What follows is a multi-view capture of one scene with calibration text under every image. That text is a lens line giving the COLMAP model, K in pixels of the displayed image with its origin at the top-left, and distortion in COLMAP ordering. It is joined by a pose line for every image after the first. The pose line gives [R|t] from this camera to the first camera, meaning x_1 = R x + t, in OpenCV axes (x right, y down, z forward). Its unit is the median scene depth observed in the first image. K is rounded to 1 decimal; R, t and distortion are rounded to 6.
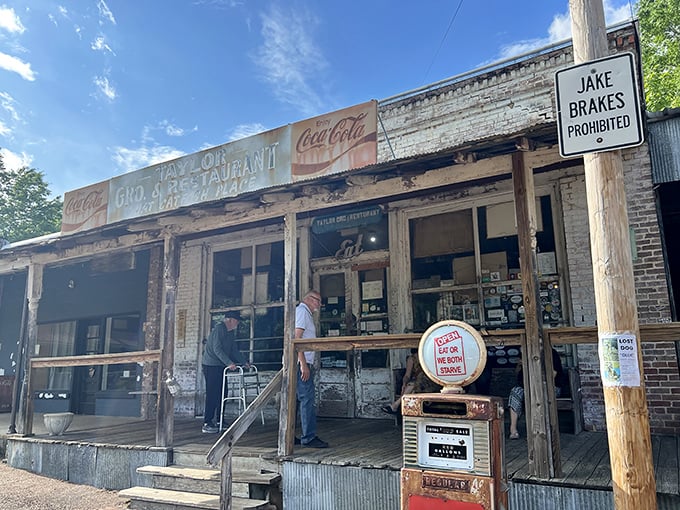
lens RADIAL K [[536.3, 0, 340.0], [0, 536.3, 255.0], [0, 0, 1]] dist [0.074099, -0.002617]
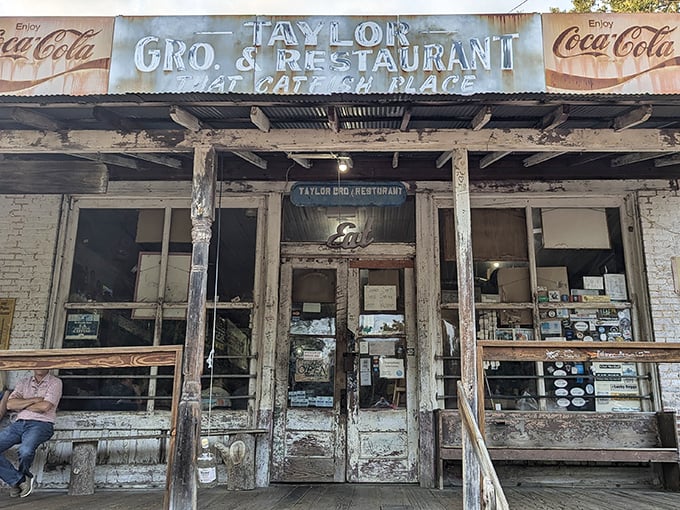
lens RADIAL K [[673.3, 0, 340.0], [0, 673.3, 255.0], [0, 0, 1]] dist [0.044432, 0.006226]
pose [[0.856736, 0.156967, 0.491290, -0.475528], [-0.121905, 0.987201, -0.102825, 0.119202], [-0.501142, 0.028203, 0.864905, 0.290617]]
